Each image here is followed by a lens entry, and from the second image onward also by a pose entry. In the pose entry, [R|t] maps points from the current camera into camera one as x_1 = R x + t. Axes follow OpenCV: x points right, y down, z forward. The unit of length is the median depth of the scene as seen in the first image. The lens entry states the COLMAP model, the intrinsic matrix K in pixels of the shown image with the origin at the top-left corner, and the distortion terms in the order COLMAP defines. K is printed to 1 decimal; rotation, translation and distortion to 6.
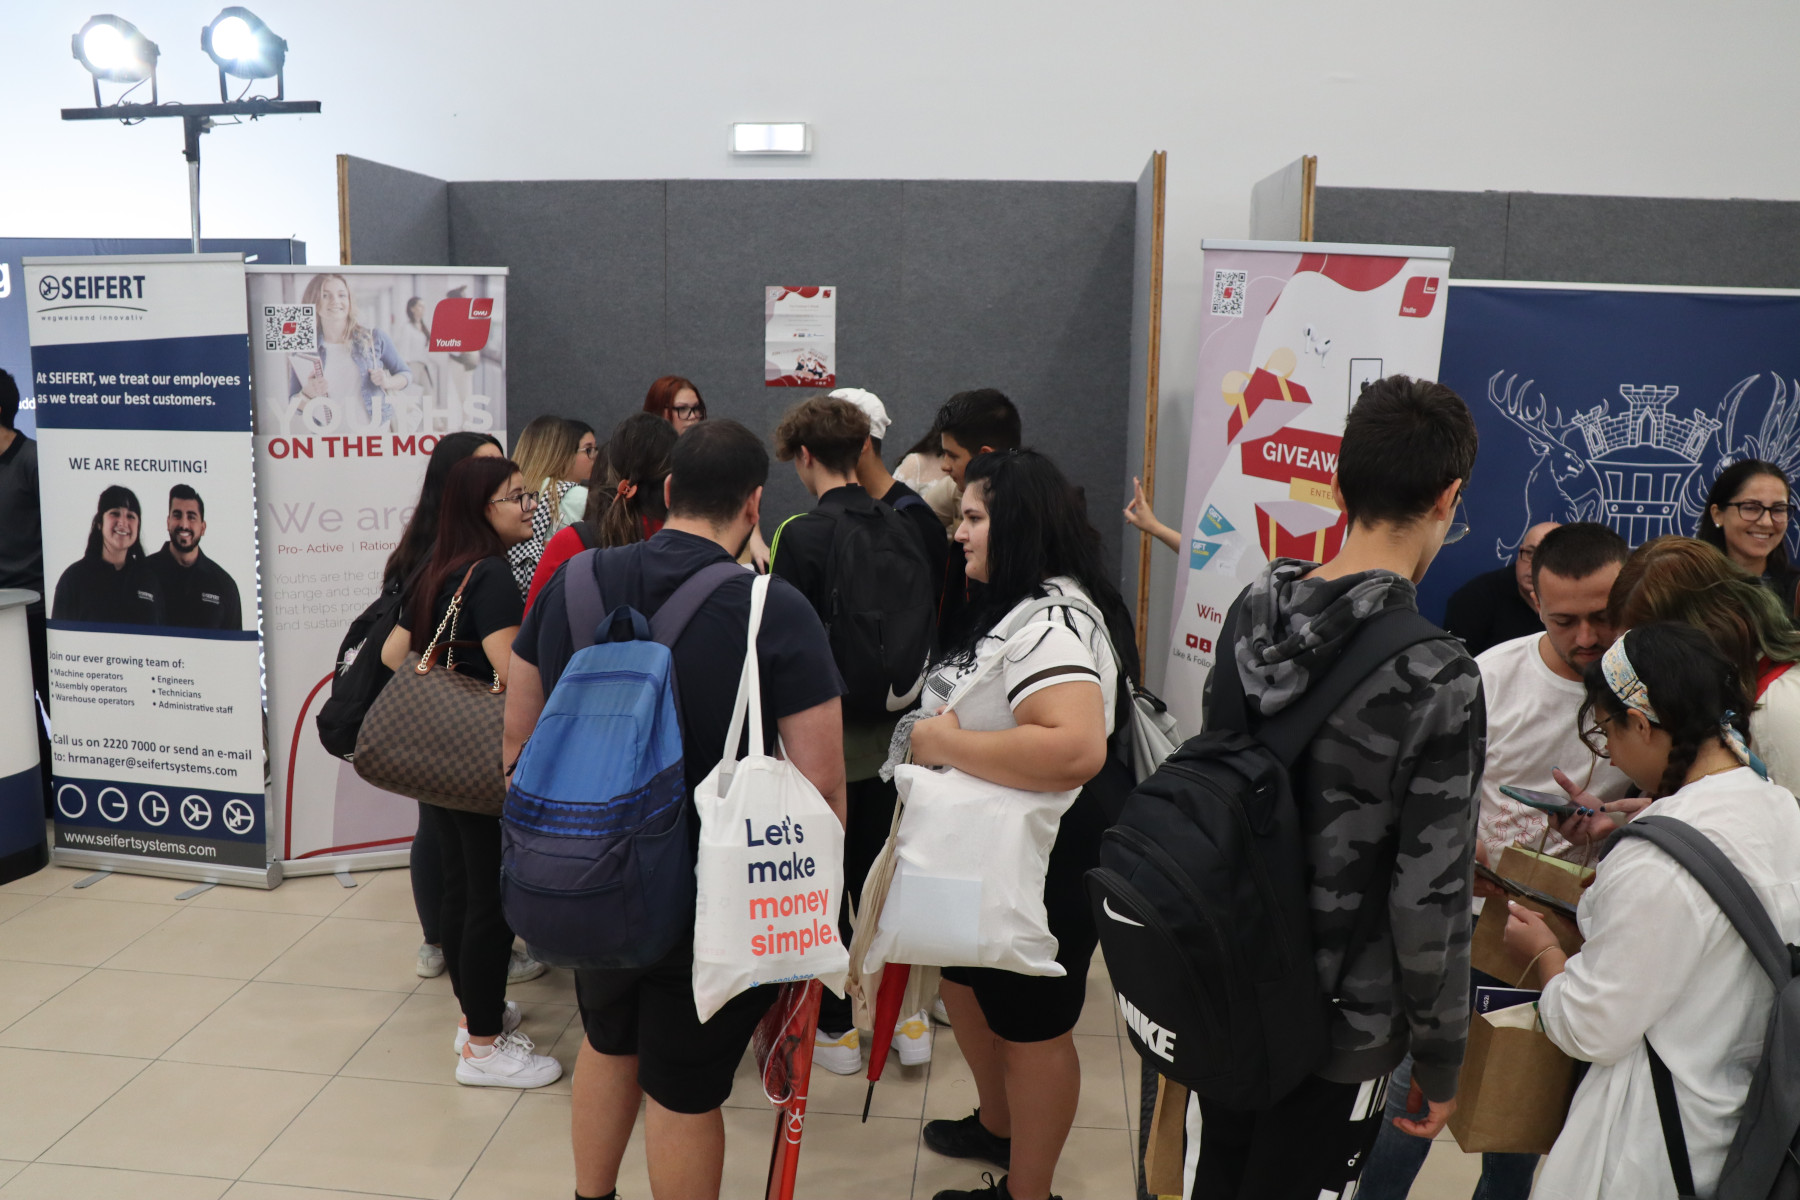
lens RADIAL K [[1505.4, 0, 891.6], [0, 1505.4, 601.8], [0, 0, 1]] dist [-0.141114, 0.078065]
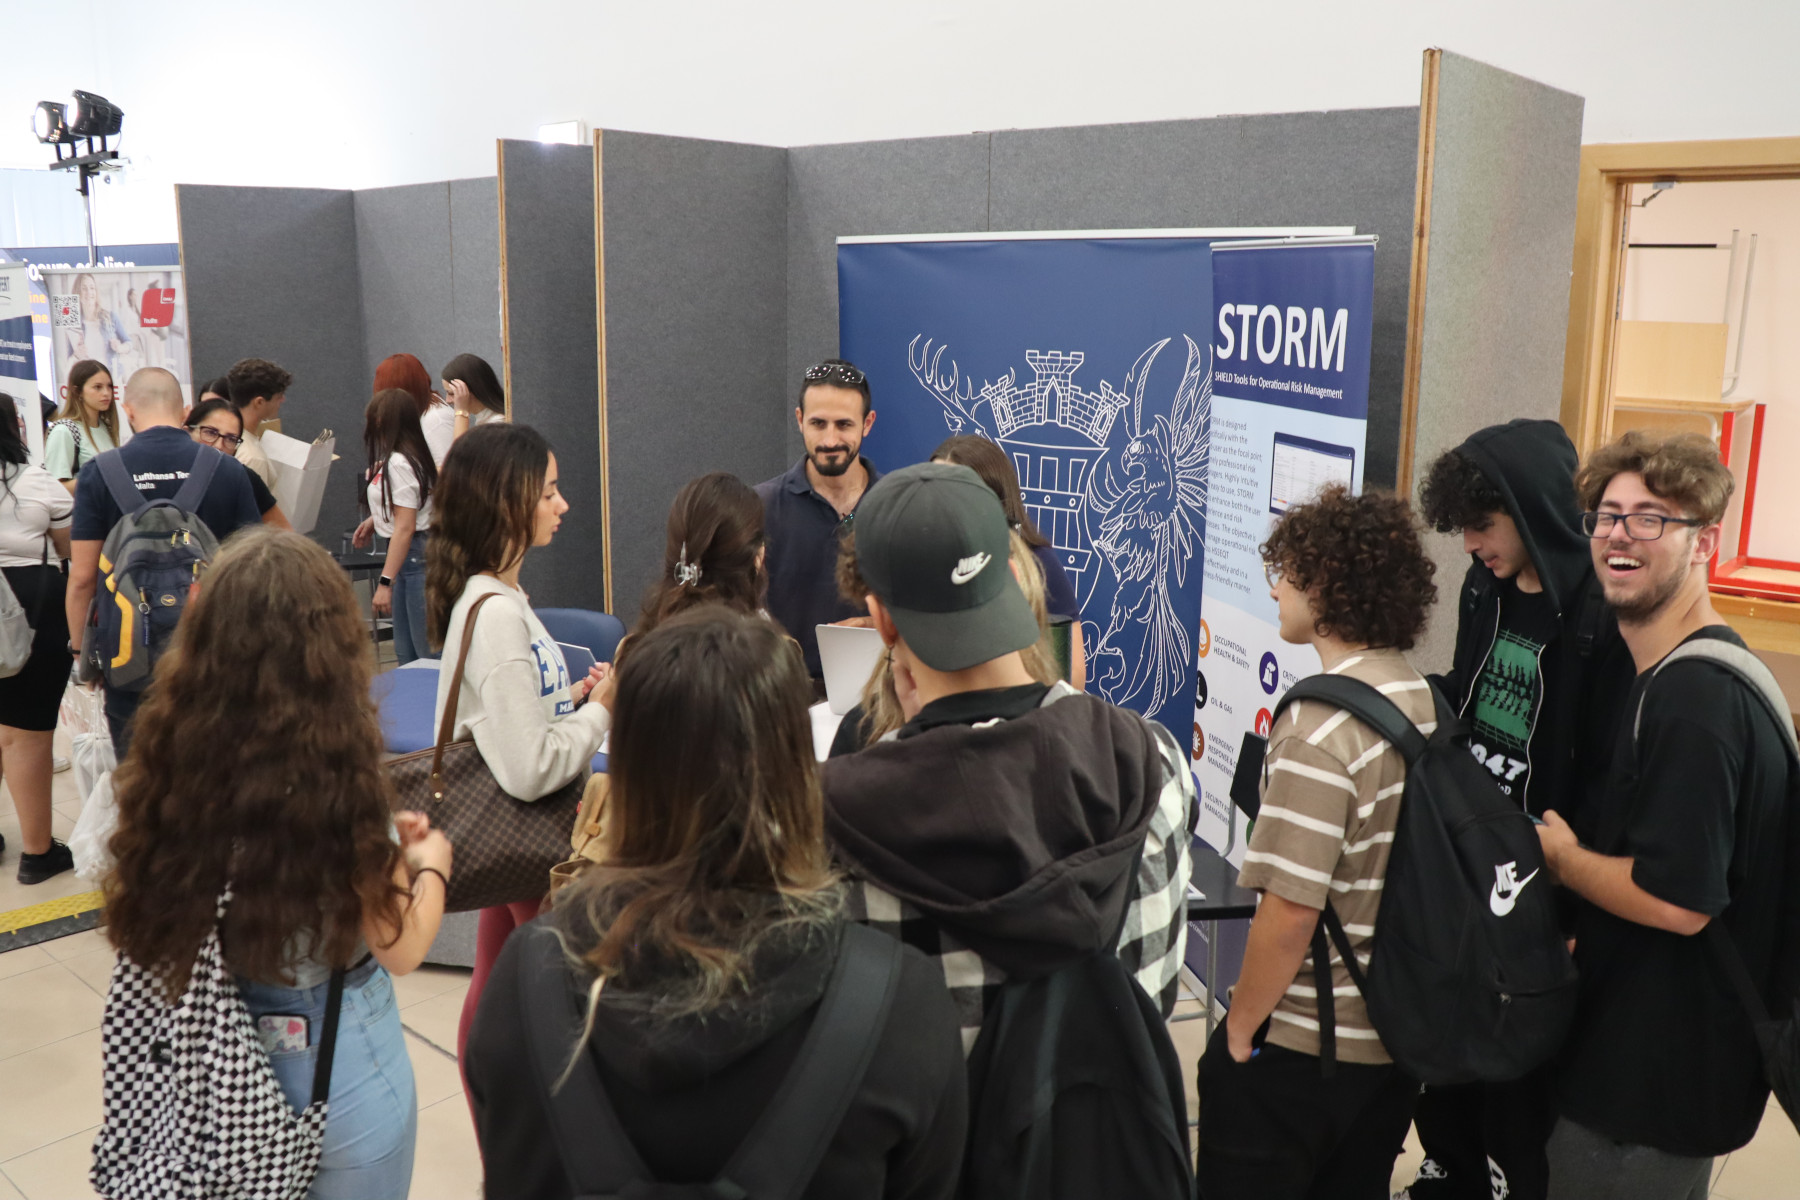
lens RADIAL K [[1505.4, 0, 904.9], [0, 1505.4, 605.1], [0, 0, 1]] dist [-0.141114, 0.078065]
pose [[0.812535, 0.109064, -0.572619, 0.956102], [-0.094323, 0.993995, 0.055478, -0.043815], [0.575231, 0.008933, 0.817942, 0.250201]]
